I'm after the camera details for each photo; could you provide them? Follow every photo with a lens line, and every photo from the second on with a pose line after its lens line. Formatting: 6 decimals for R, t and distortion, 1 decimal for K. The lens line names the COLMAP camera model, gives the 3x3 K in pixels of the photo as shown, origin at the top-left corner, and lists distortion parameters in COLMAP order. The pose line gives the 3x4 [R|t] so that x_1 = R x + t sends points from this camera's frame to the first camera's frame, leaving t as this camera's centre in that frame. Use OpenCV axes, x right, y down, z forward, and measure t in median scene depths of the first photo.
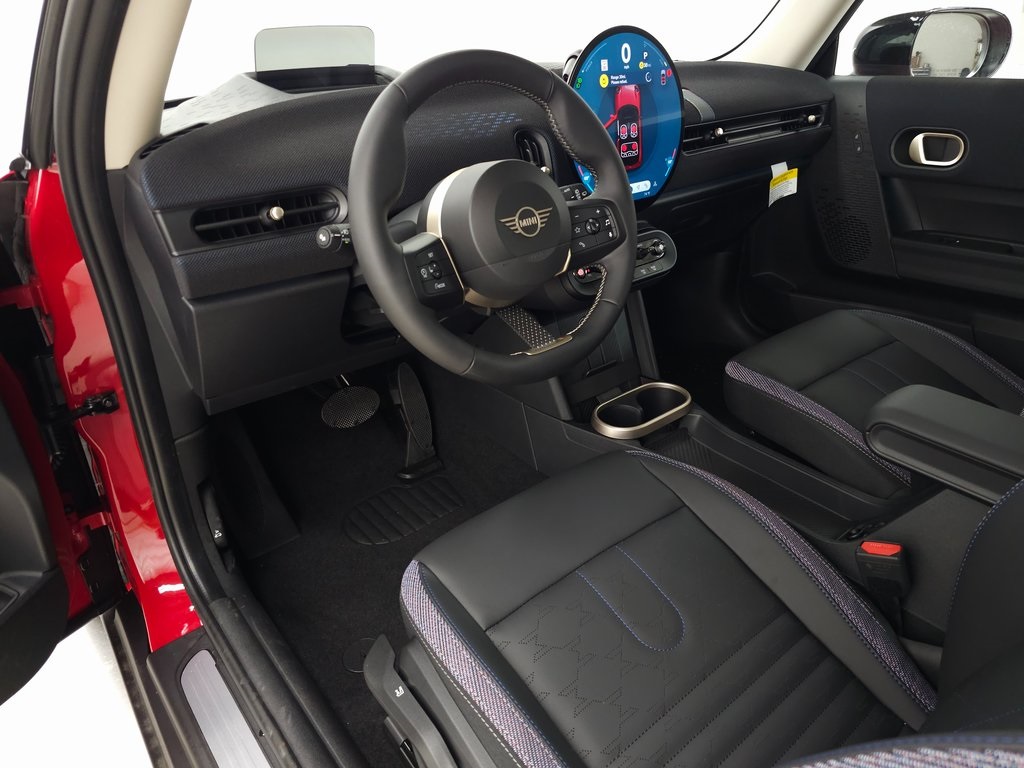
lens RADIAL K [[694.1, 0, 513.9], [0, 694.1, 385.8], [0, 0, 1]] dist [0.056809, -0.065715]
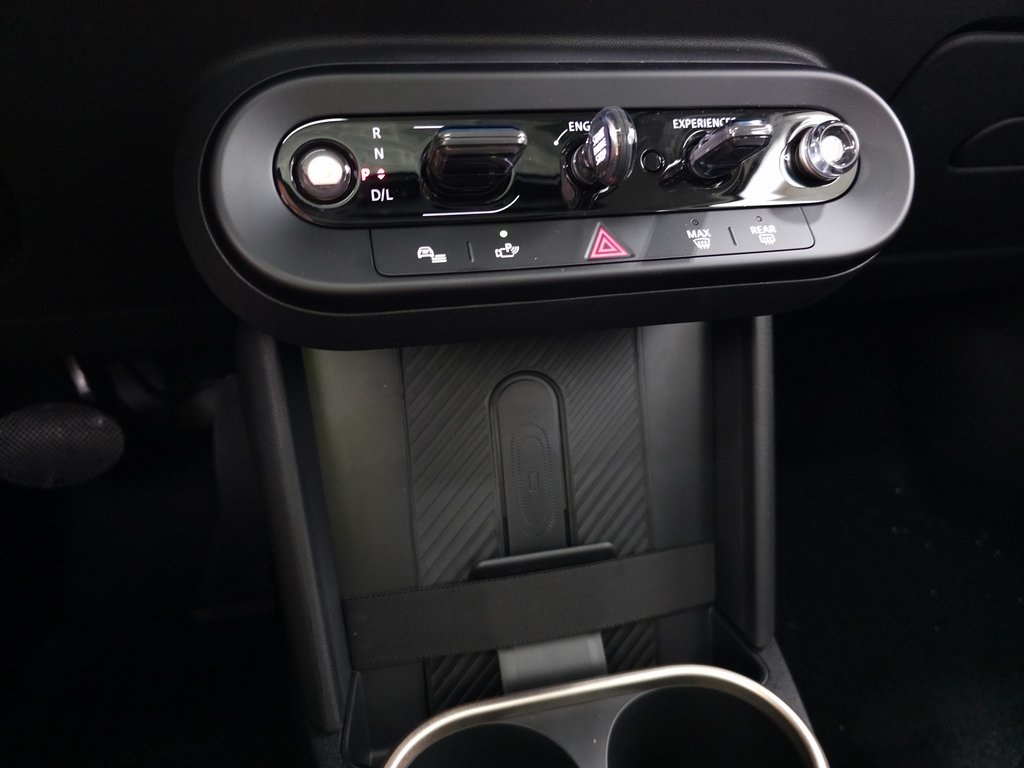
lens RADIAL K [[694.1, 0, 504.2], [0, 694.1, 382.8], [0, 0, 1]] dist [0.056809, -0.065715]
pose [[0.894613, 0.234246, -0.380522, 0.253848], [-0.233110, 0.971174, 0.049802, -0.133162], [0.381219, 0.044150, 0.923430, 0.883442]]
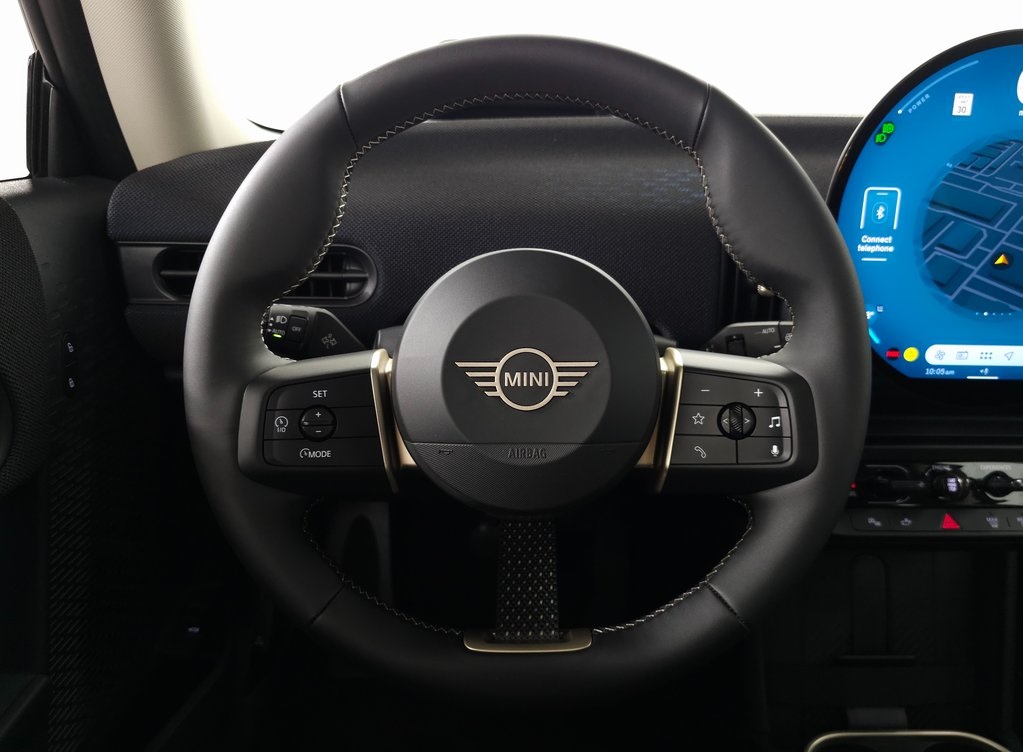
lens RADIAL K [[713.0, 0, 515.1], [0, 713.0, 373.1], [0, 0, 1]] dist [0.013308, -0.023688]
pose [[0.774786, 0.251479, -0.580055, 0.215545], [-0.316206, 0.948626, -0.011090, -0.171747], [0.547467, 0.192009, 0.814502, 0.448691]]
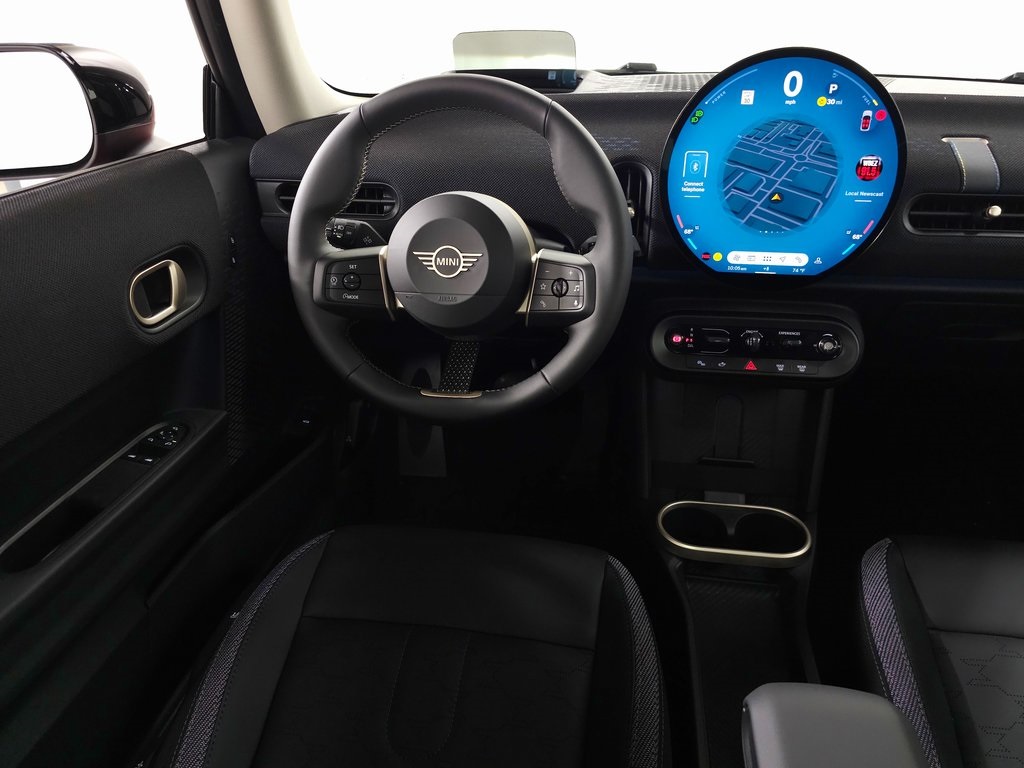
lens RADIAL K [[694.1, 0, 519.6], [0, 694.1, 373.8], [0, 0, 1]] dist [0.056809, -0.065715]
pose [[0.668595, 0.364625, -0.648097, 0.555609], [-0.342717, 0.924548, 0.166602, -0.211377], [0.659944, 0.110724, 0.743111, 0.283602]]
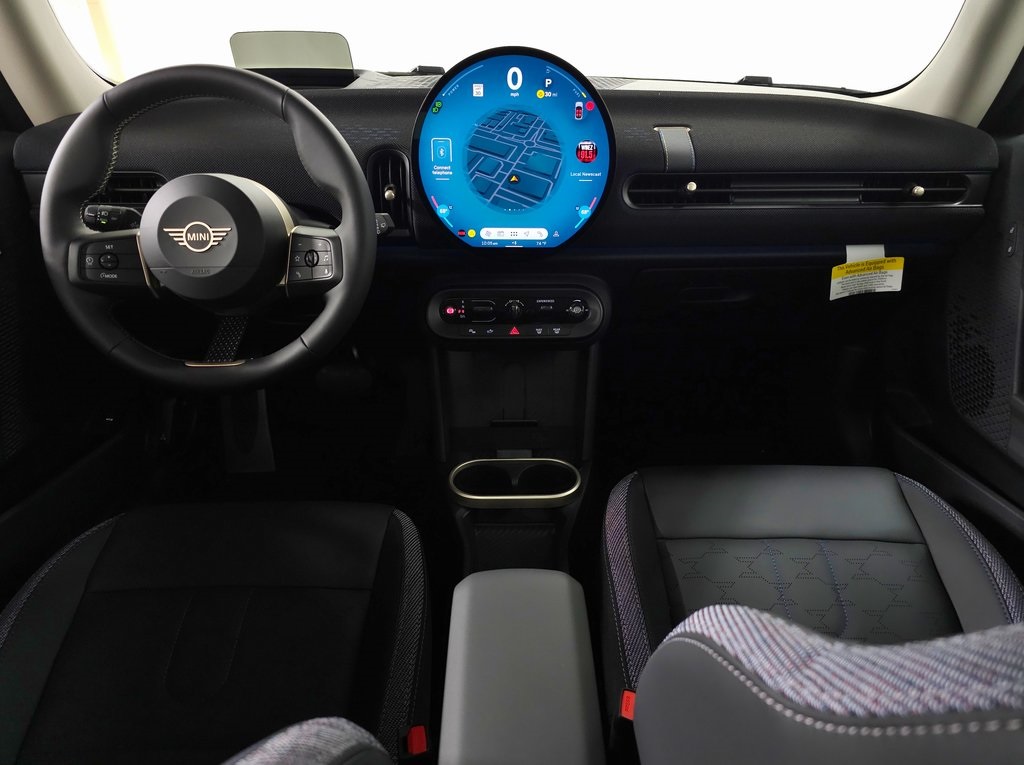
lens RADIAL K [[694.1, 0, 532.3], [0, 694.1, 385.9], [0, 0, 1]] dist [0.056809, -0.065715]
pose [[0.784986, 0.313944, -0.534075, 0.745762], [-0.306114, 0.946054, 0.106187, -0.212702], [0.538601, 0.080132, 0.838742, 0.317431]]
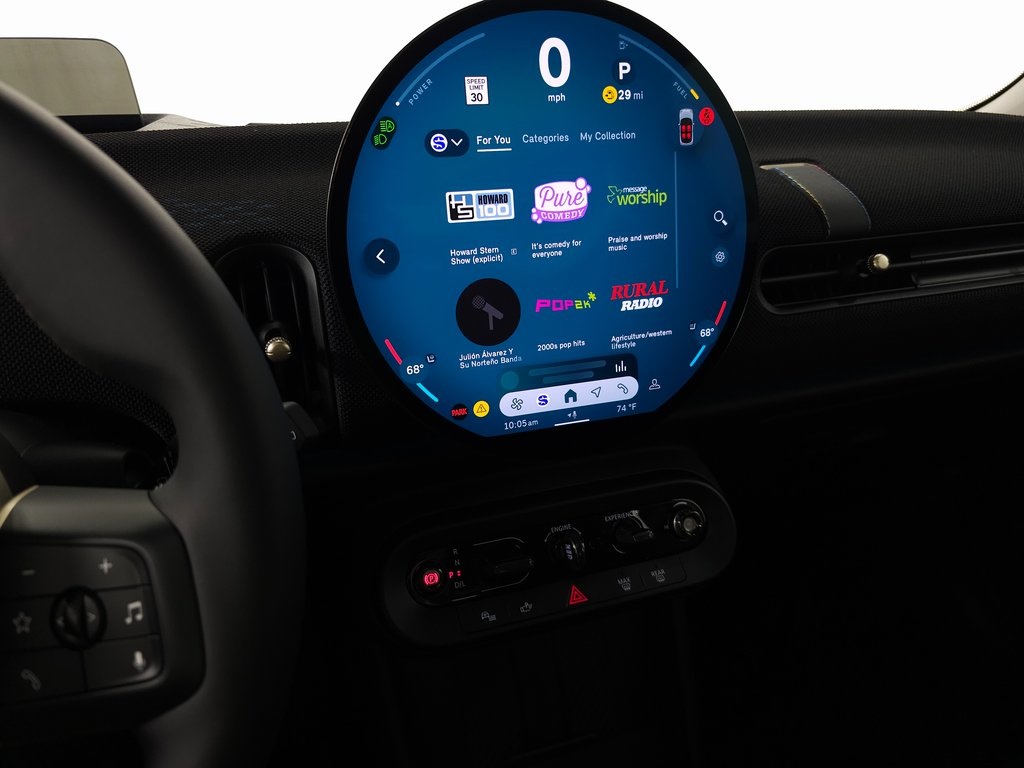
lens RADIAL K [[694.1, 0, 504.5], [0, 694.1, 369.6], [0, 0, 1]] dist [0.056809, -0.065715]
pose [[0.924999, 0.112912, -0.362806, 0.288175], [-0.159822, 0.981872, -0.101900, -0.264529], [0.344723, 0.152241, 0.926277, 0.656238]]
